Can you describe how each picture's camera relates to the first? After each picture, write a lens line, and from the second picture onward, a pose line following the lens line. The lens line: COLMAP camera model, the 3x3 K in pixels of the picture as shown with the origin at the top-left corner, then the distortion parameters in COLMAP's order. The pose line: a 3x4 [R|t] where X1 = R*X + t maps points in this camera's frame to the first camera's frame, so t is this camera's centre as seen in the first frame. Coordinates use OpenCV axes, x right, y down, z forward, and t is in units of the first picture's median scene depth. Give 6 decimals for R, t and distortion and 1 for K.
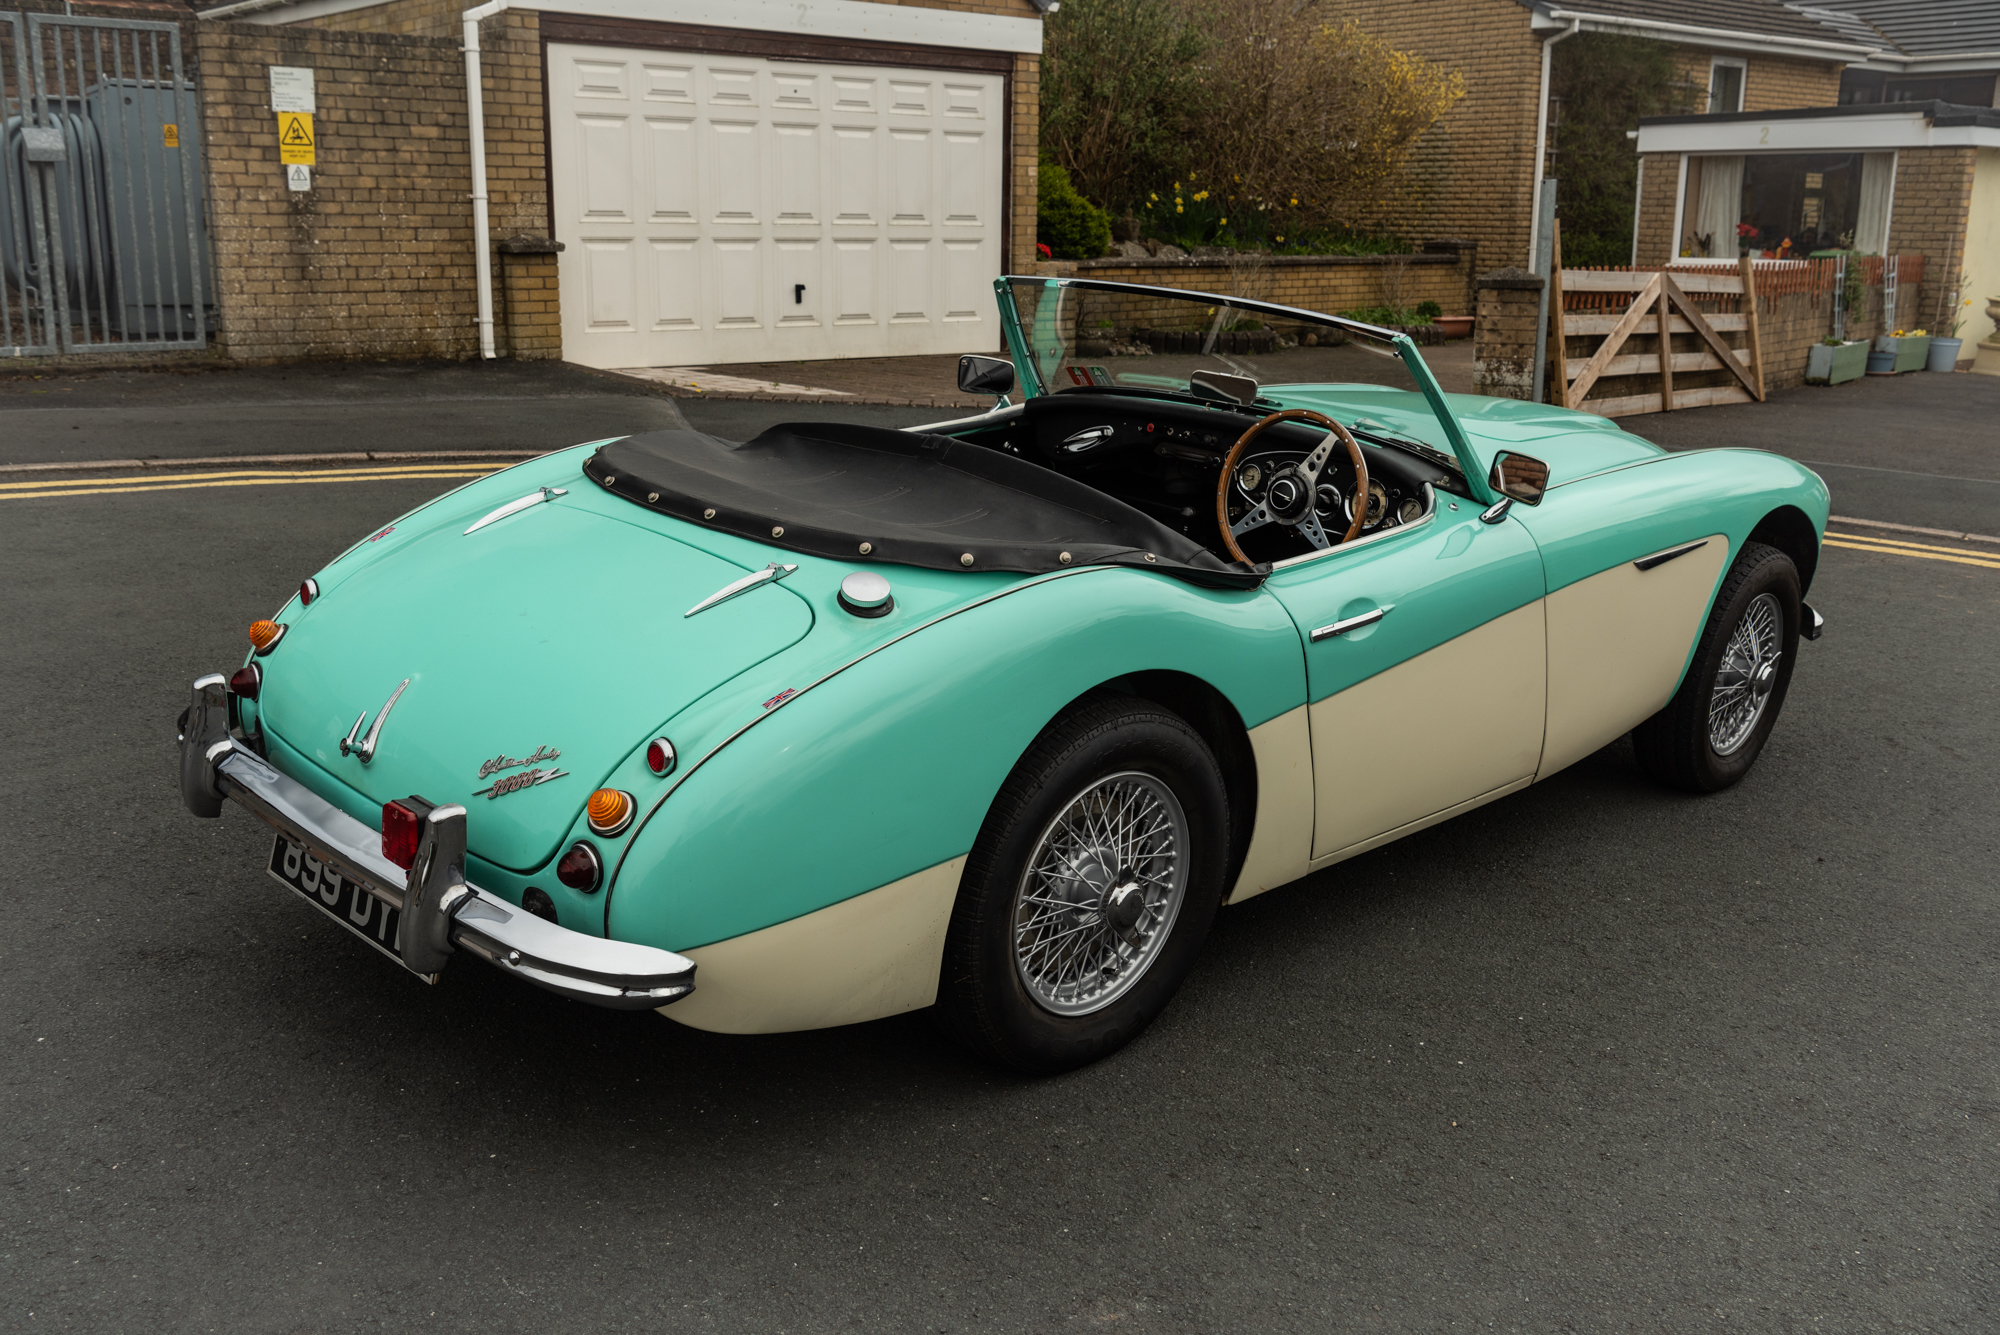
lens RADIAL K [[1923.1, 0, 1000.0], [0, 1923.1, 667.5], [0, 0, 1]] dist [0.000267, -0.011158]
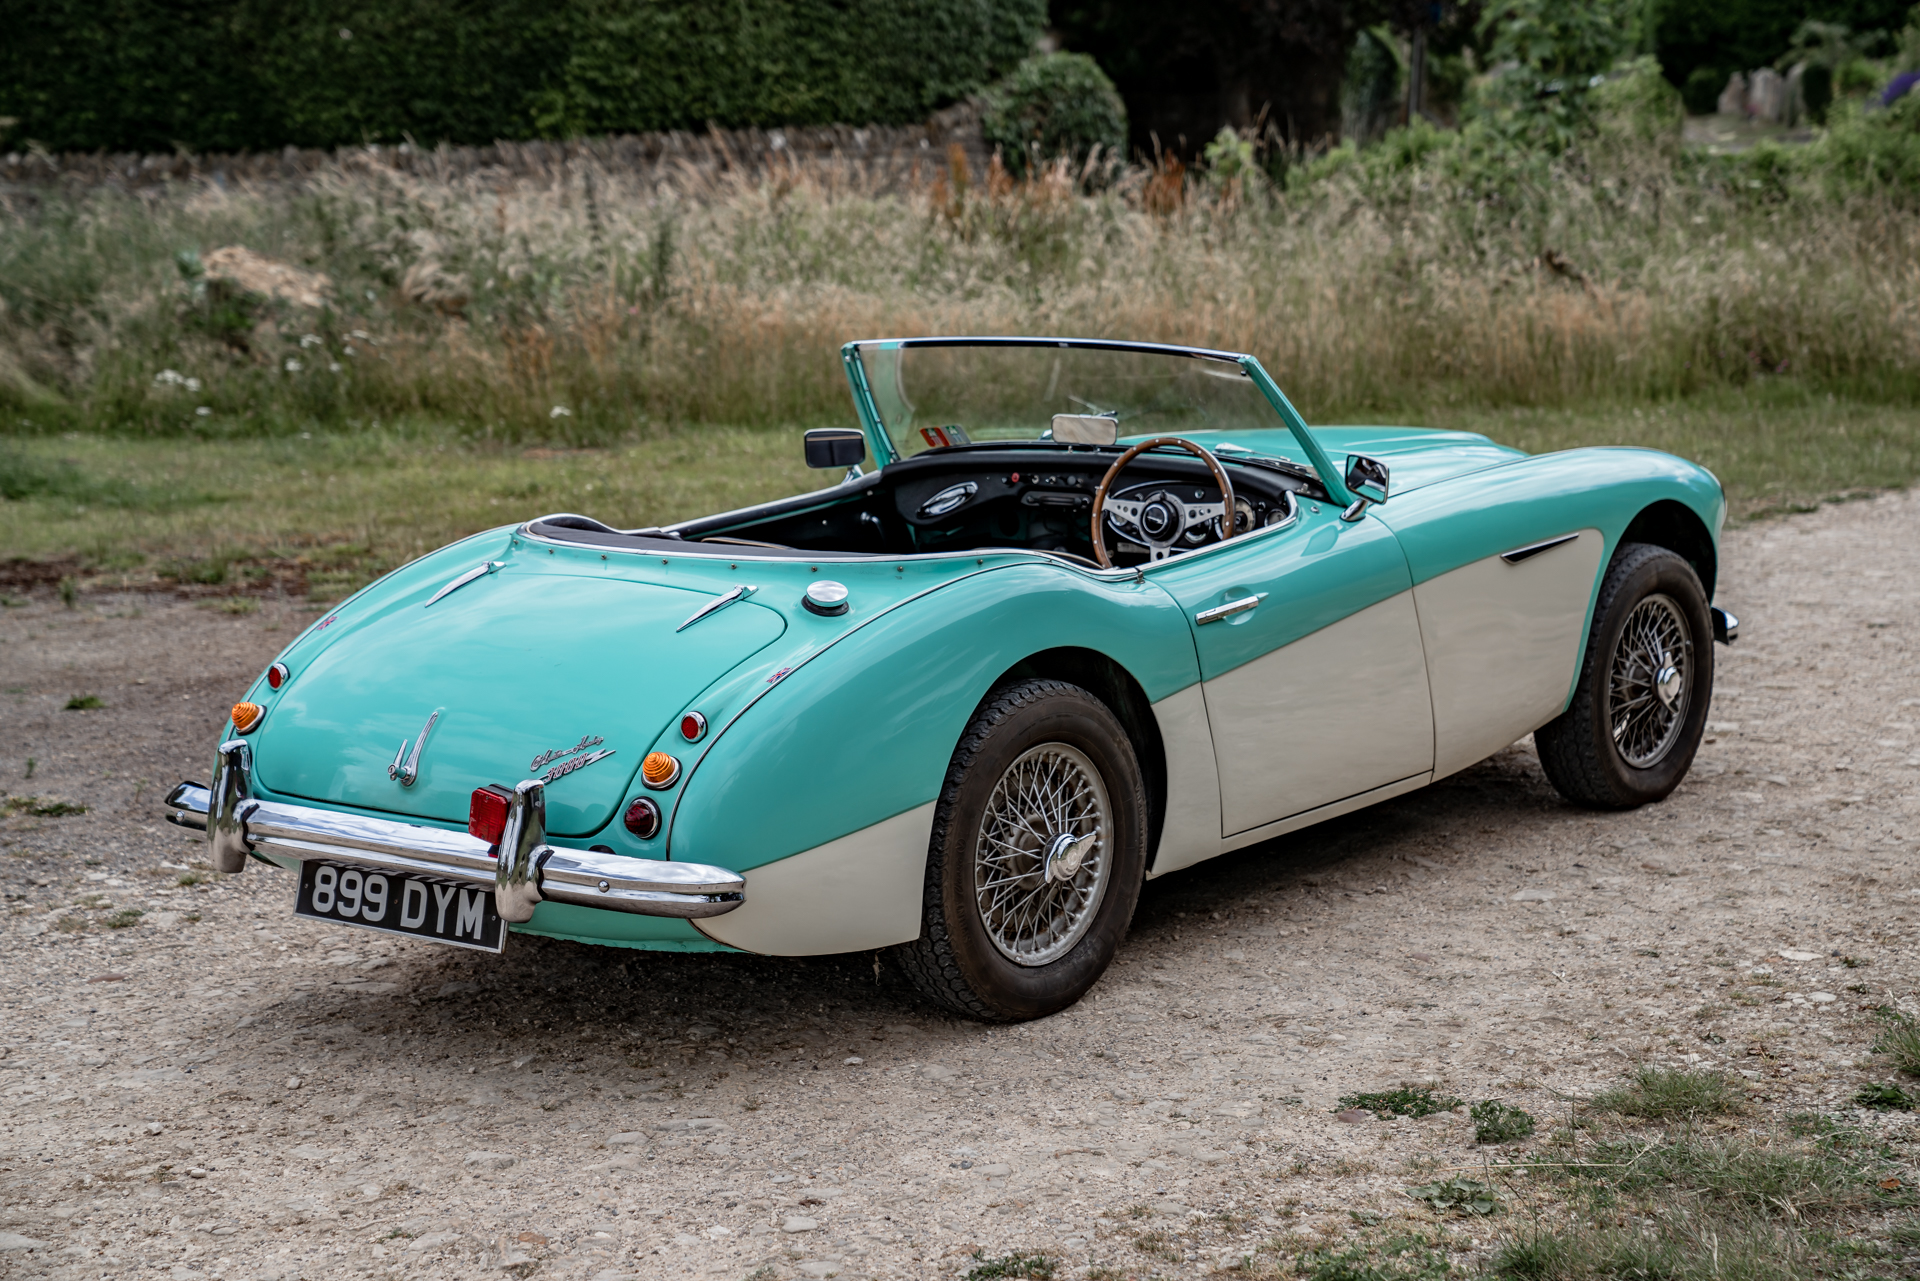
lens RADIAL K [[3756.8, 0, 960.0], [0, 3756.8, 640.5], [0, 0, 1]] dist [0.346191, 0.023748]
pose [[0.989590, -0.098384, 0.105032, -0.198518], [0.111695, 0.985275, -0.129451, 0.252989], [-0.090749, 0.139835, 0.986007, -1.105171]]
